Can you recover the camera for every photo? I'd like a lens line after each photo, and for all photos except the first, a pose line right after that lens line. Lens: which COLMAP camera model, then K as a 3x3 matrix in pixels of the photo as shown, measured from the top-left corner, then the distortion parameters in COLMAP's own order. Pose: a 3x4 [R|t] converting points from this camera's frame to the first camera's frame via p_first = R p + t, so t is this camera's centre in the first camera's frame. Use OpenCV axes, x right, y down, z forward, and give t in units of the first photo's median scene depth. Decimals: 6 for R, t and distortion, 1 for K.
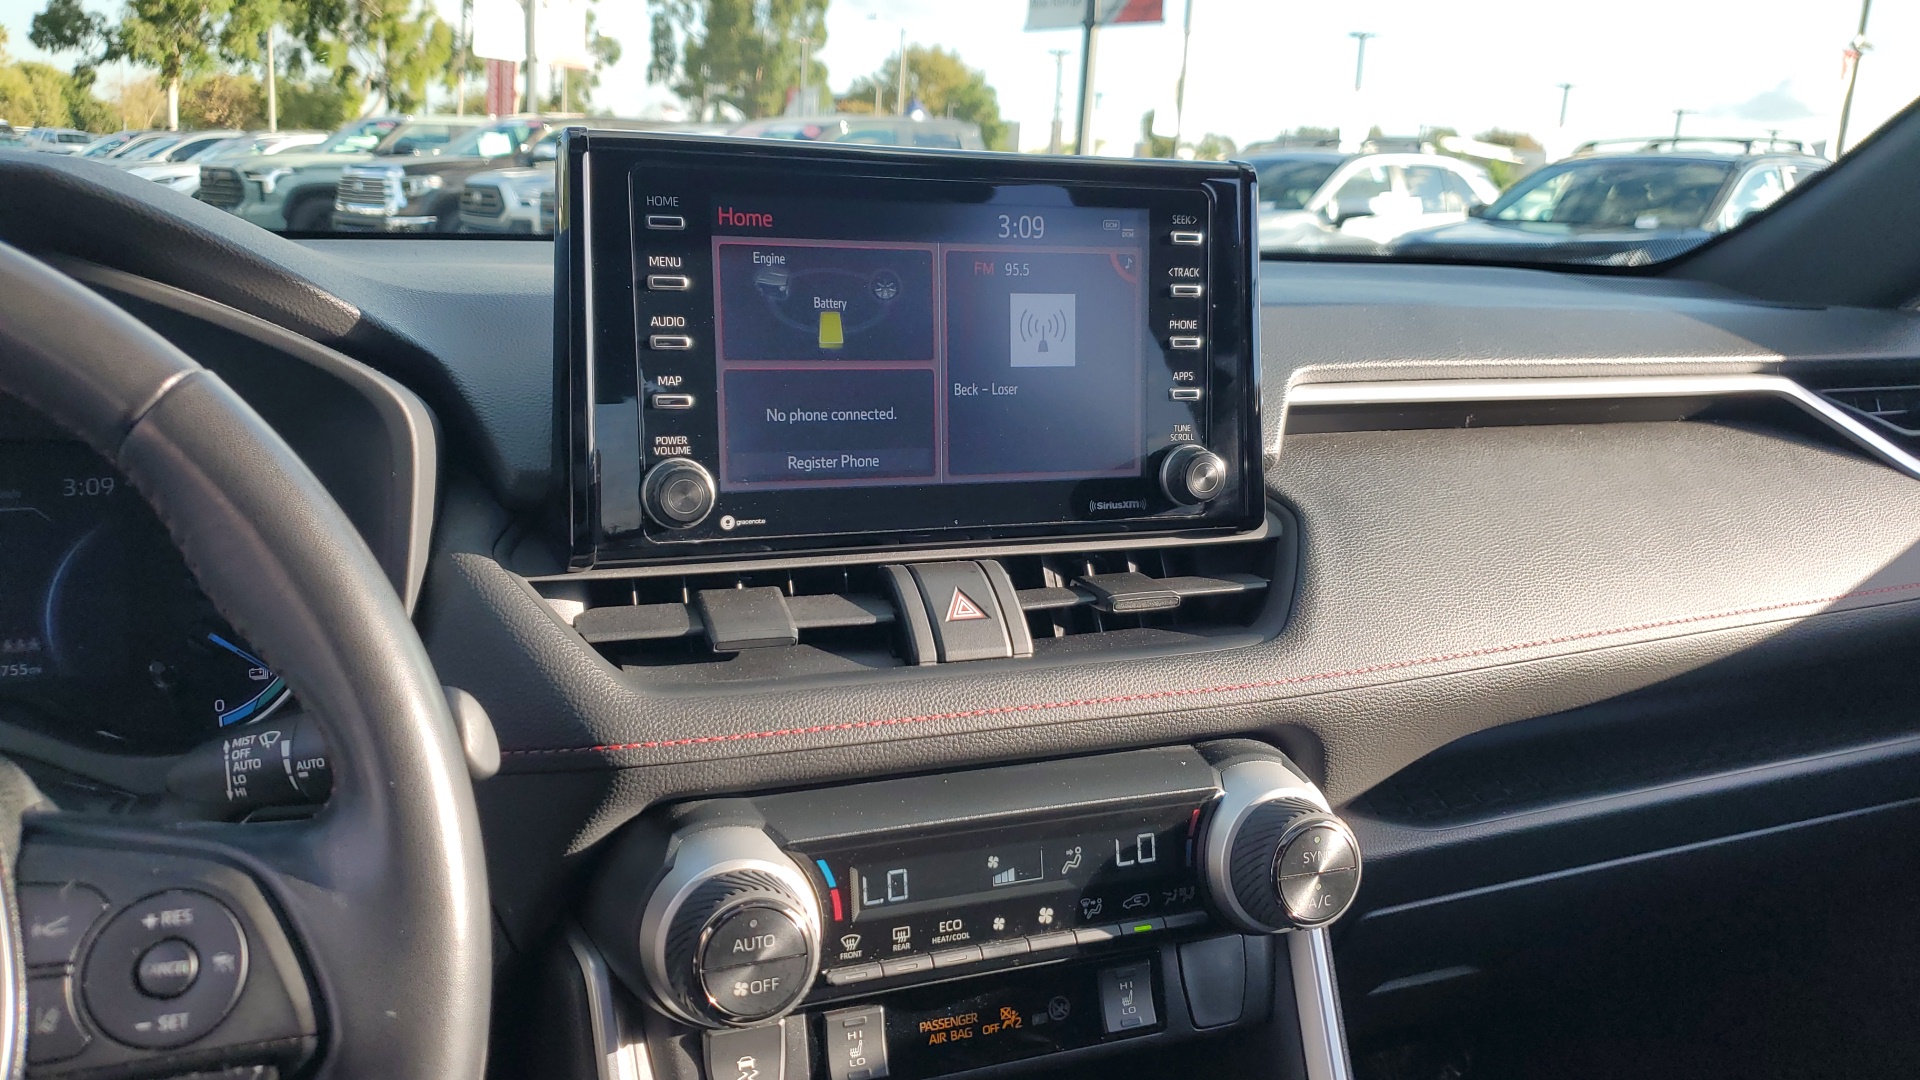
lens RADIAL K [[1506.5, 0, 946.0], [0, 1506.5, 527.9], [0, 0, 1]] dist [0.079994, -0.108790]
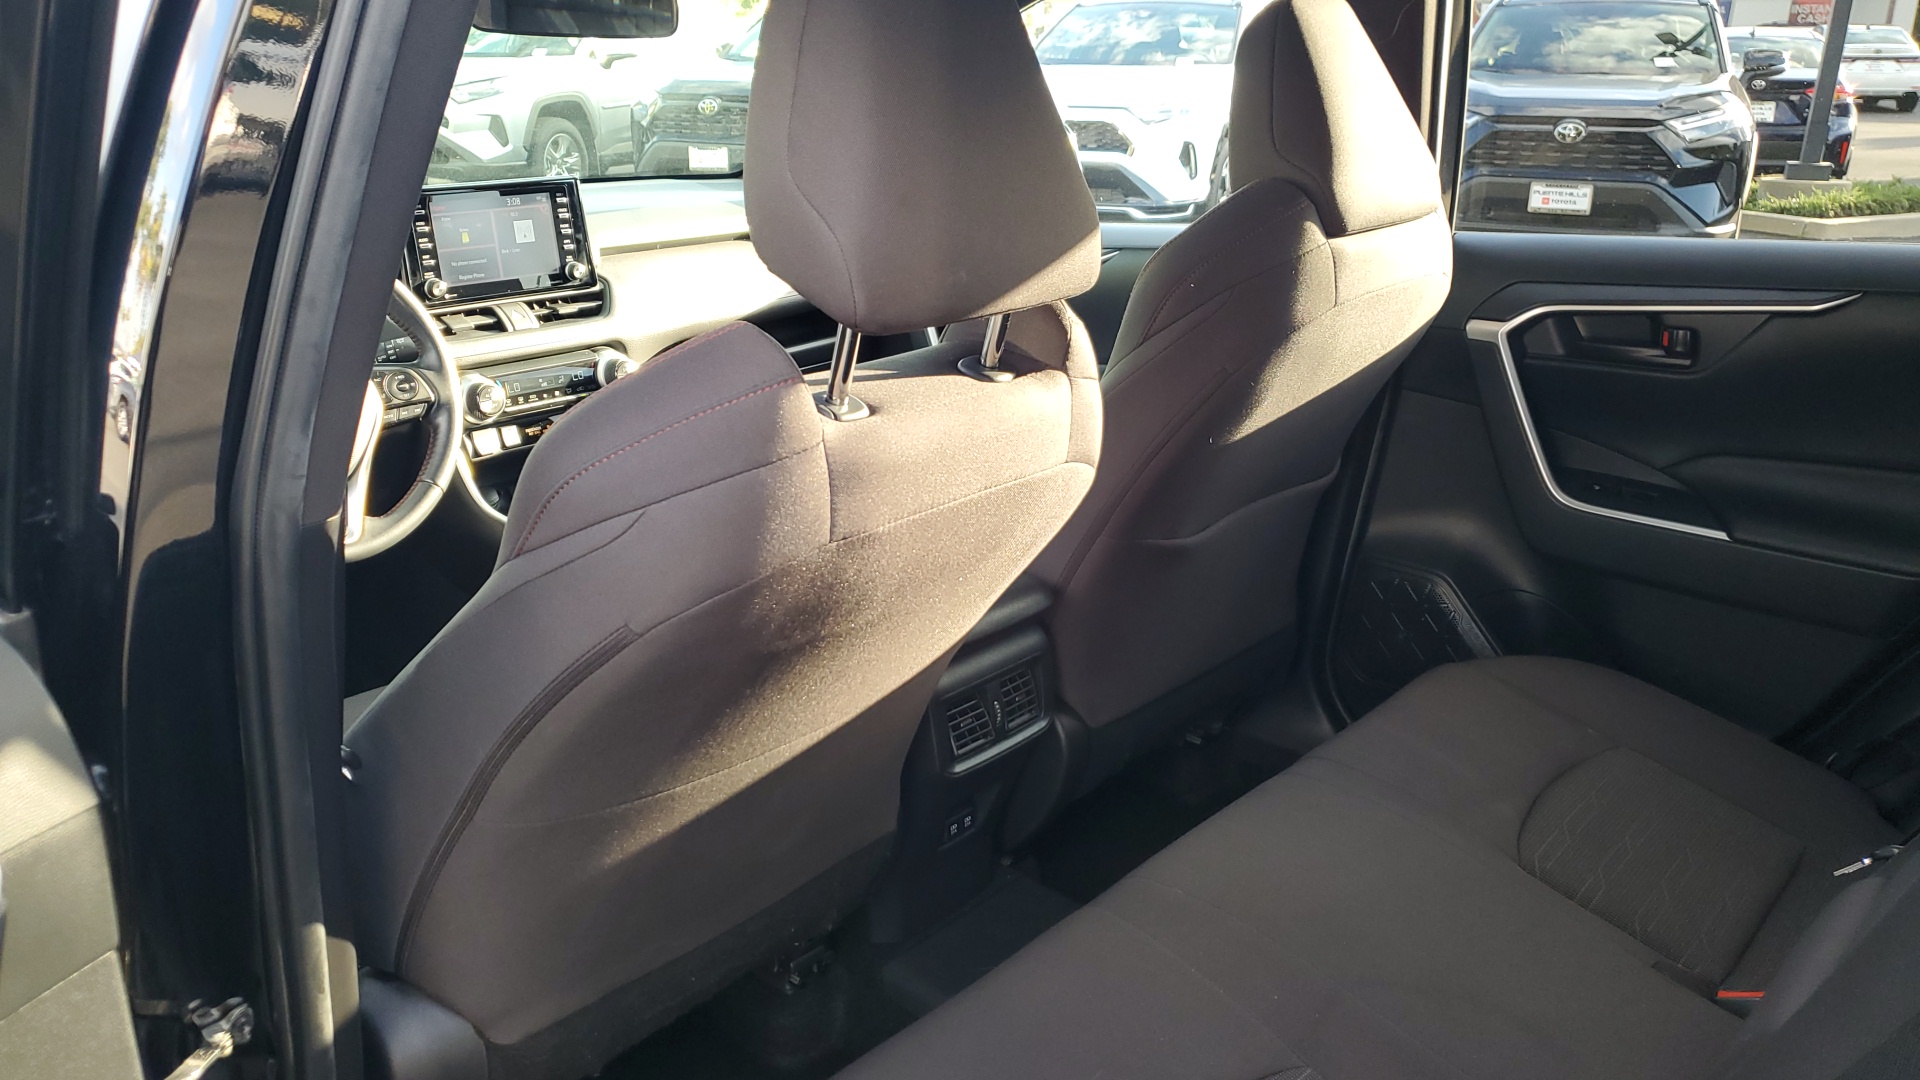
lens RADIAL K [[1506.5, 0, 914.2], [0, 1506.5, 523.7], [0, 0, 1]] dist [0.079994, -0.108790]
pose [[0.902342, -0.168378, 0.396771, -0.650160], [0.123758, 0.982990, 0.135699, 0.169874], [-0.412871, -0.073344, 0.907832, -2.674040]]
